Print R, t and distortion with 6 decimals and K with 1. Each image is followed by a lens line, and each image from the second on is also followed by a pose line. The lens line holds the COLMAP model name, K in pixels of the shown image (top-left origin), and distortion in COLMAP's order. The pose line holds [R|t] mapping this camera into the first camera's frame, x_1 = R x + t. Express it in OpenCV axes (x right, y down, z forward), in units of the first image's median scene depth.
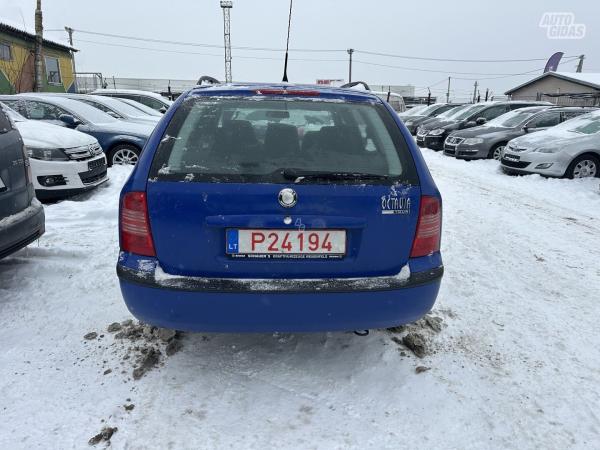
lens RADIAL K [[417.9, 0, 300.2], [0, 417.9, 222.0], [0, 0, 1]] dist [0.009069, -0.010671]
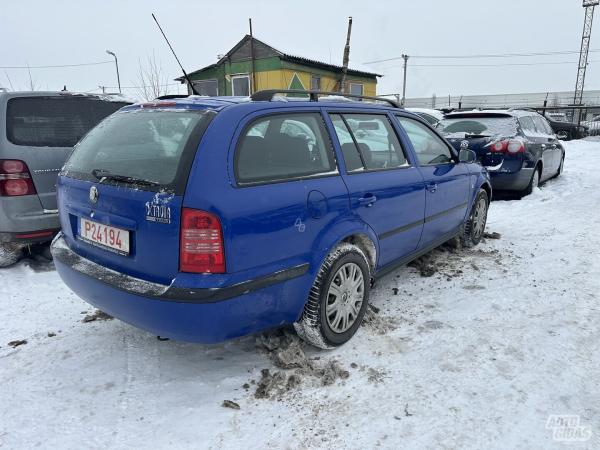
lens RADIAL K [[417.9, 0, 302.4], [0, 417.9, 229.2], [0, 0, 1]] dist [0.009069, -0.010671]
pose [[0.742583, 0.135984, -0.655804, 1.083538], [-0.150904, 0.987964, 0.033986, -0.083677], [0.652533, 0.073726, 0.754165, 0.457697]]
